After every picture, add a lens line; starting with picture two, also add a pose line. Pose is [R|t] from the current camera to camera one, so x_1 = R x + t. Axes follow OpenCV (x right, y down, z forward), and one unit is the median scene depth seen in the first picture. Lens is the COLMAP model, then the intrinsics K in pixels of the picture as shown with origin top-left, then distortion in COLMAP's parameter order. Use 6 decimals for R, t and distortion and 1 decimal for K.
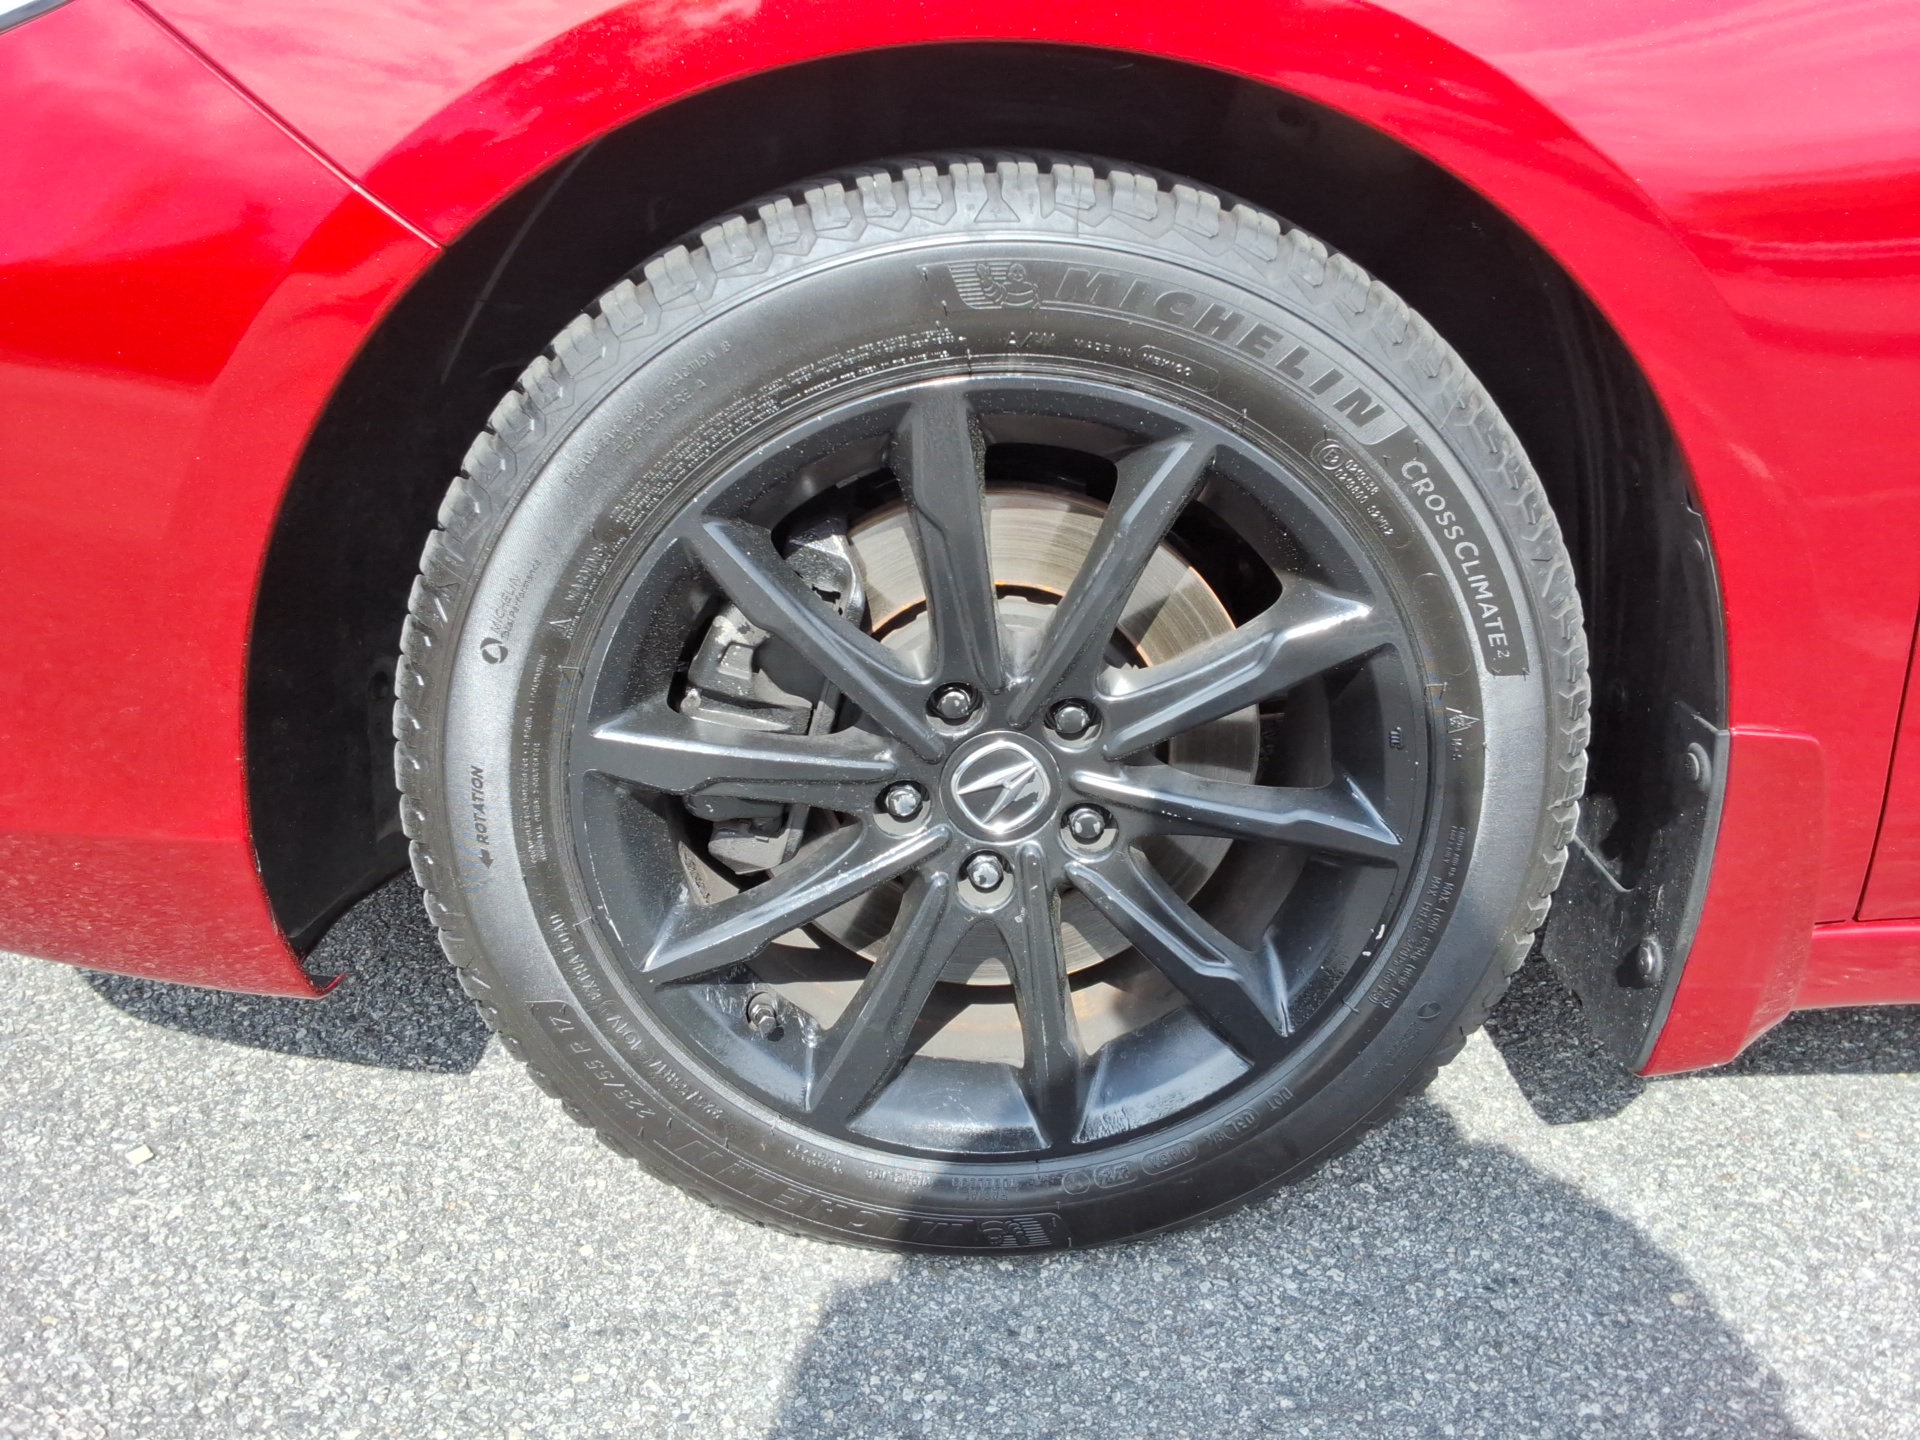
lens RADIAL K [[1543.2, 0, 977.7], [0, 1543.2, 705.4], [0, 0, 1]] dist [0.112293, -0.168762]
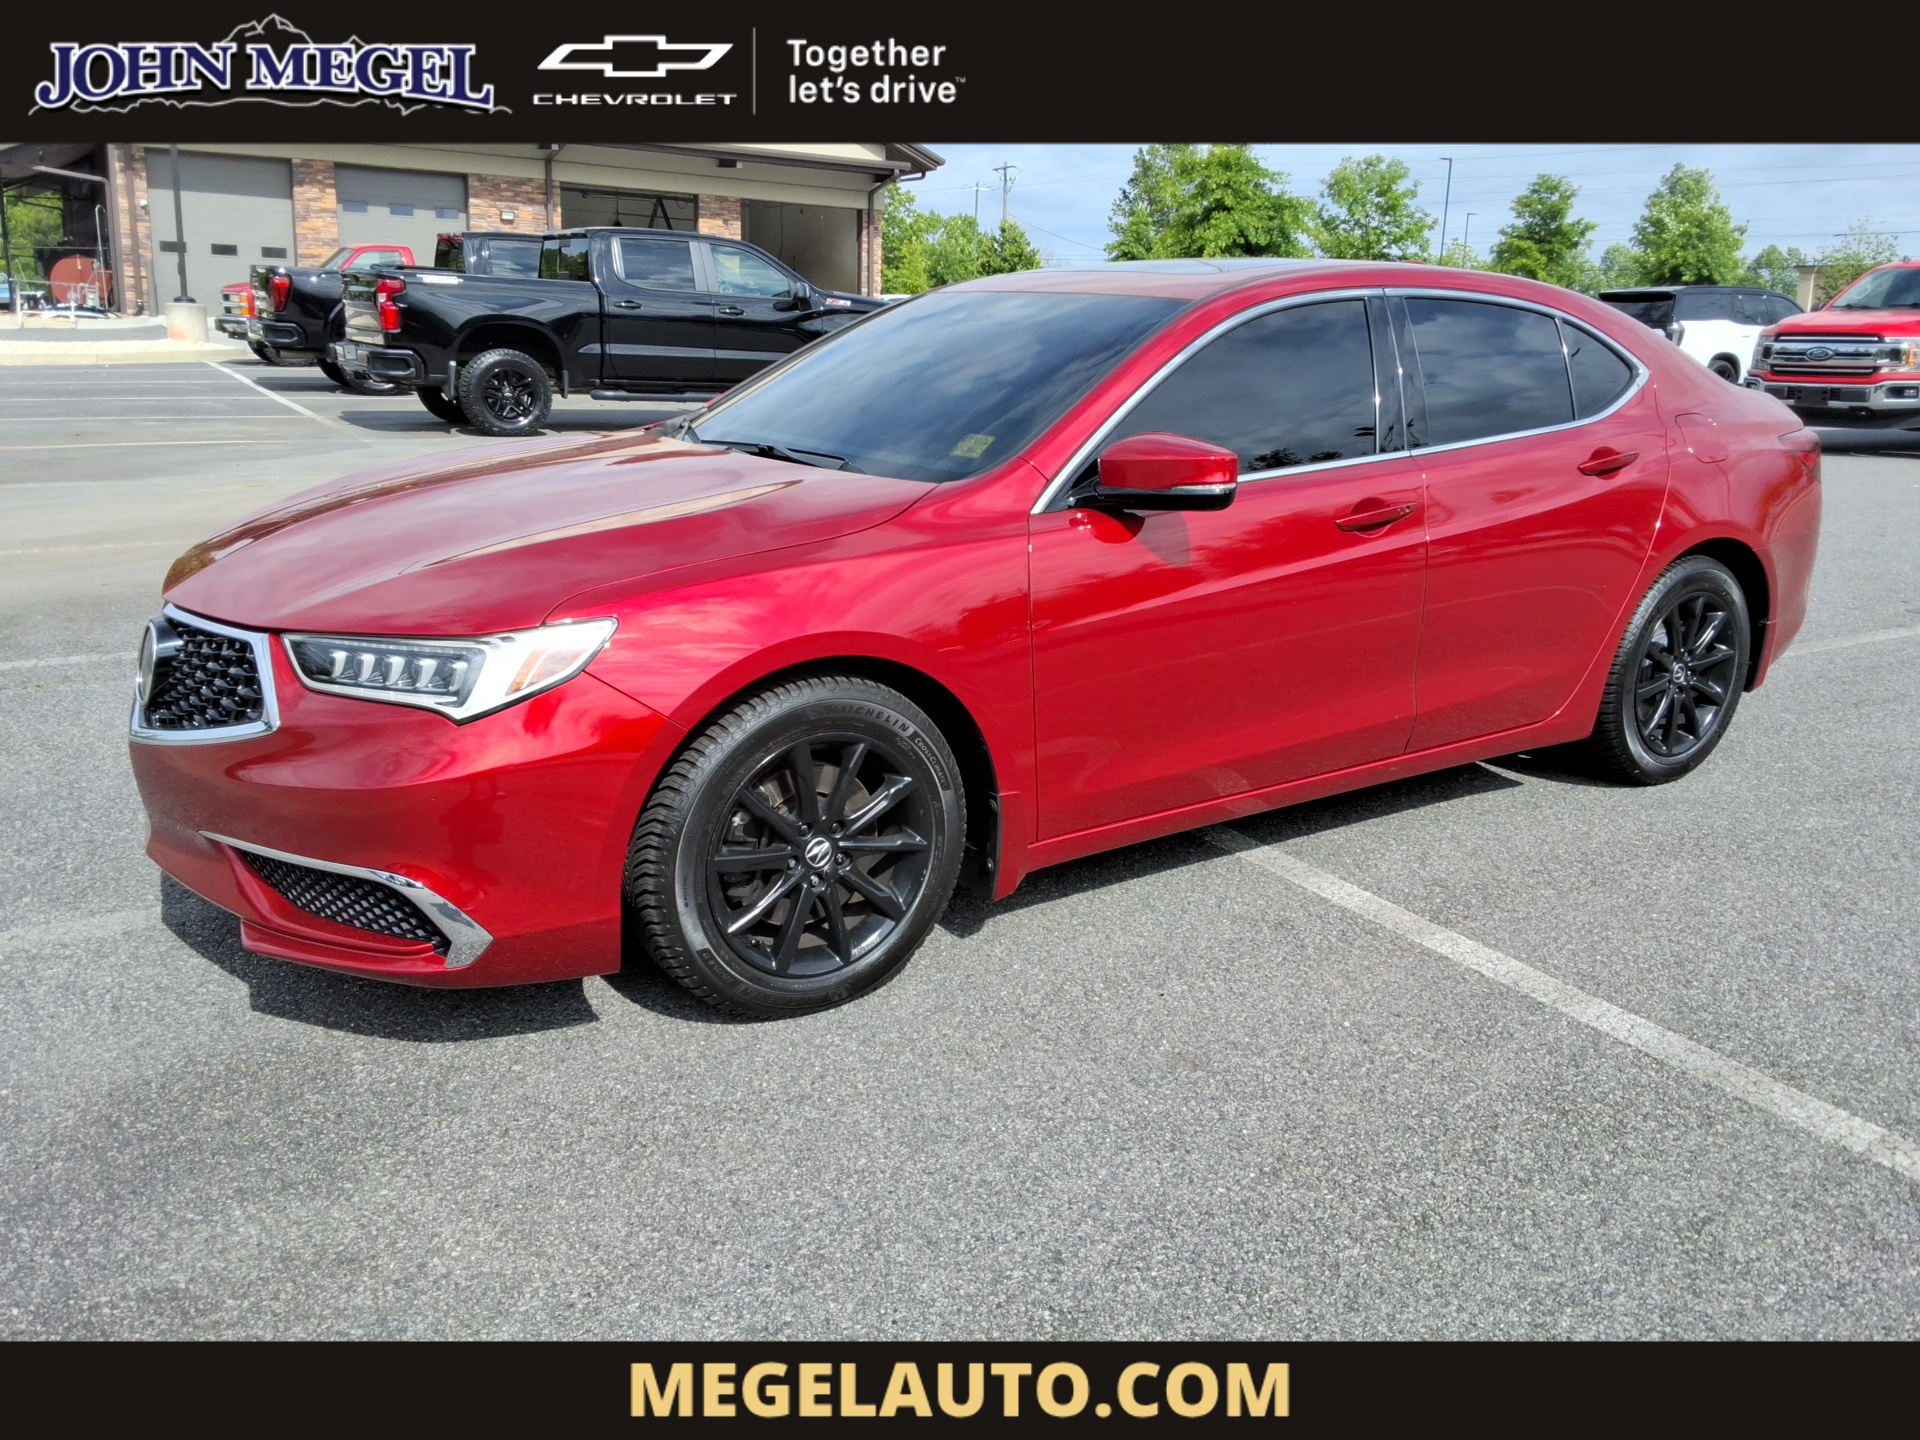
lens RADIAL K [[1543.2, 0, 975.7], [0, 1543.2, 717.6], [0, 0, 1]] dist [0.112293, -0.168762]
pose [[0.843772, -0.160063, 0.512278, -1.368505], [0.209298, 0.977056, -0.039450, -0.028237], [-0.494210, 0.140505, 0.857913, -2.069021]]
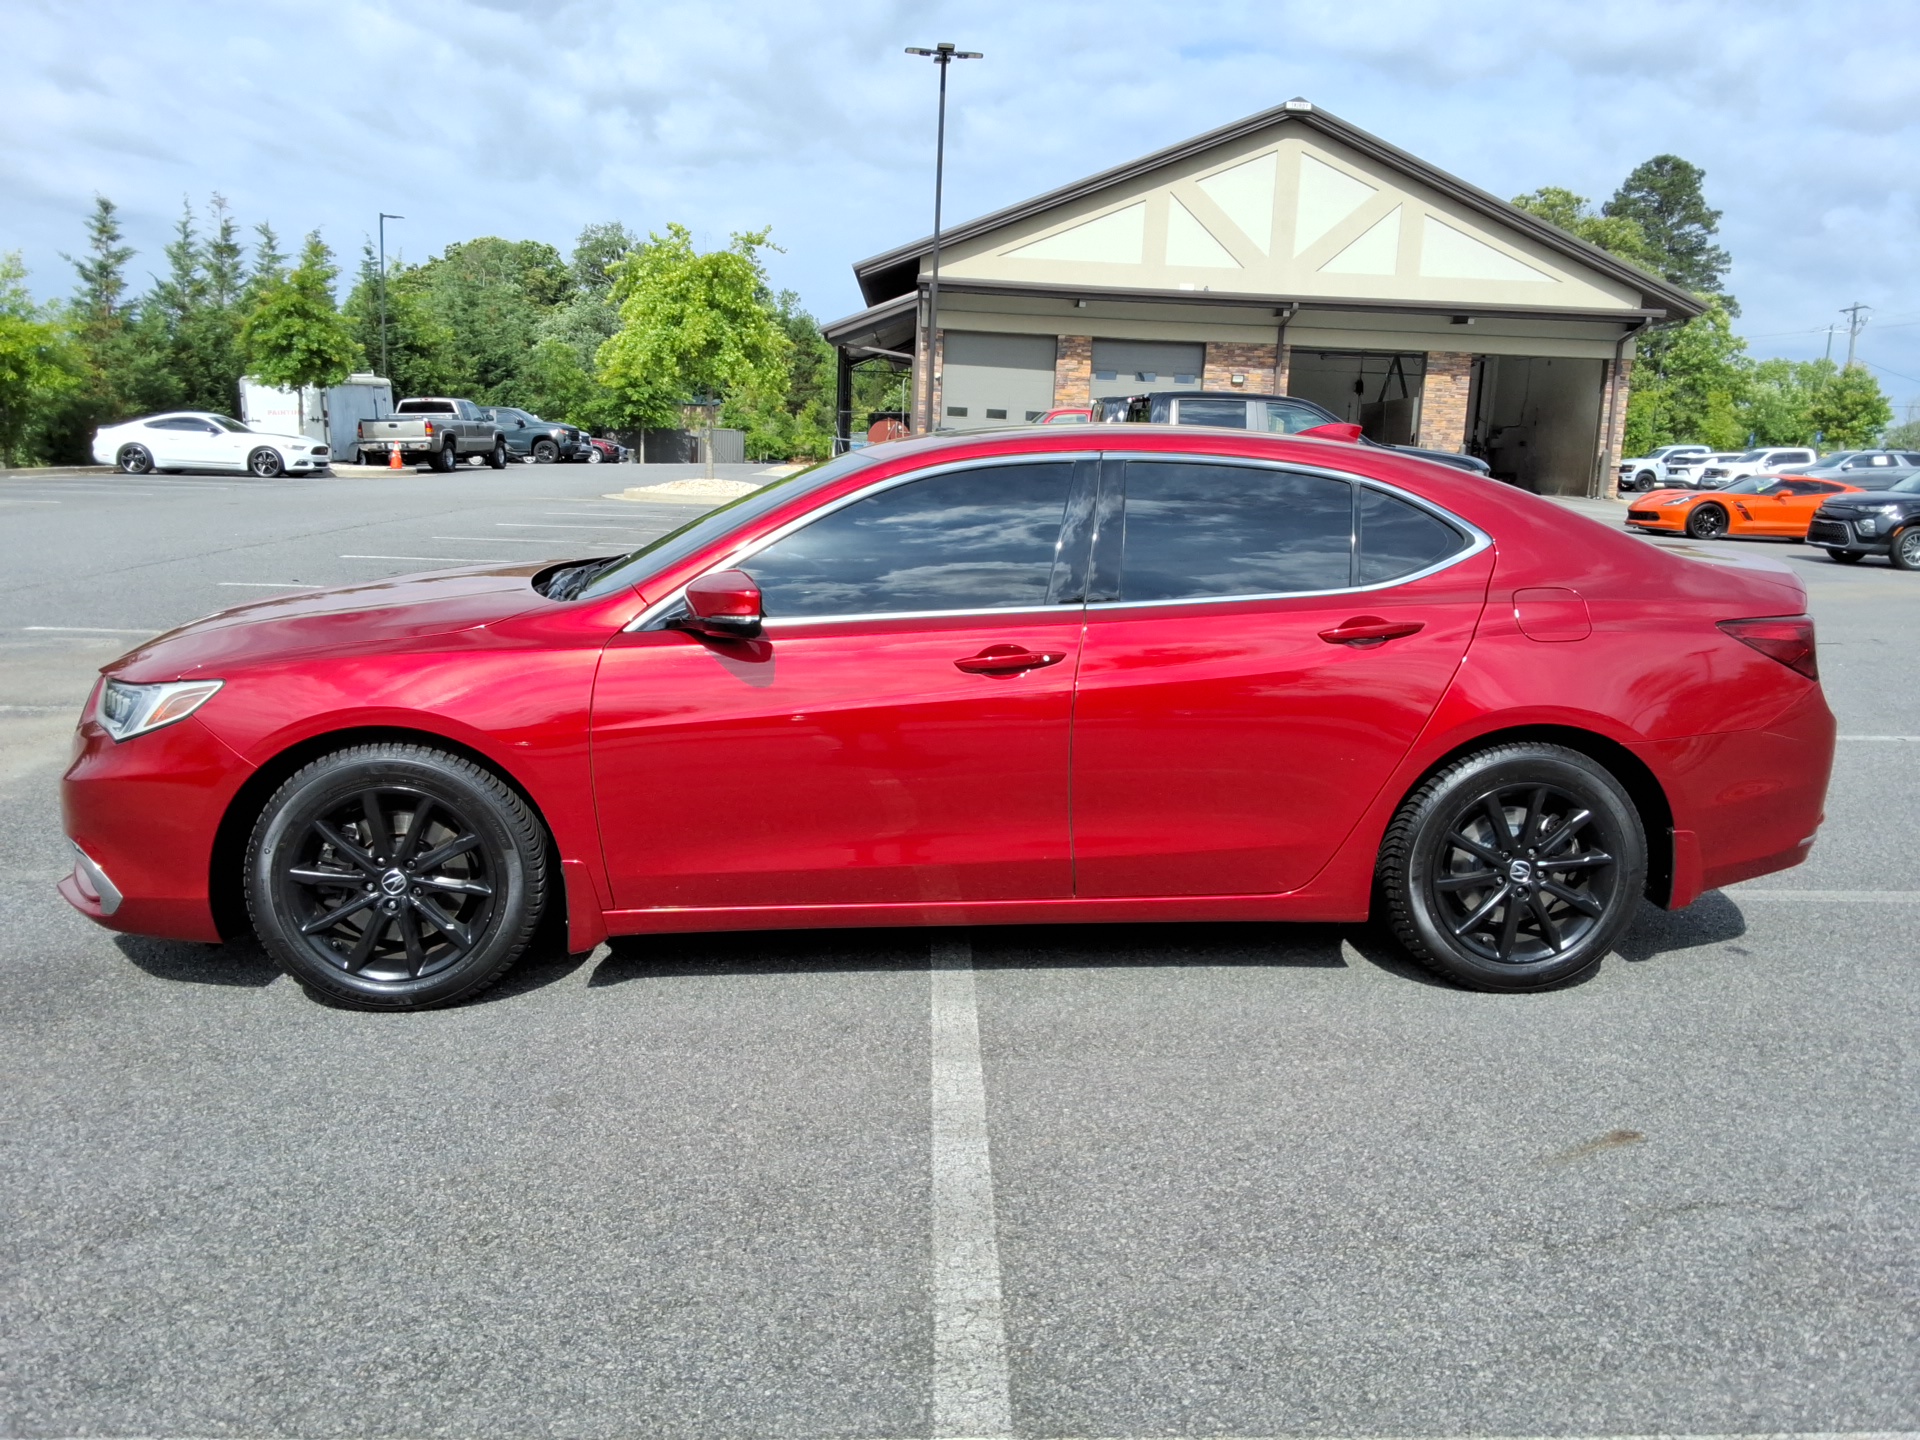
lens RADIAL K [[1543.2, 0, 955.7], [0, 1543.2, 720.1], [0, 0, 1]] dist [0.112293, -0.168762]
pose [[0.998265, -0.026346, 0.052664, 1.341164], [0.036019, 0.980704, -0.192152, 0.497115], [-0.046585, 0.193715, 0.979951, -3.339905]]
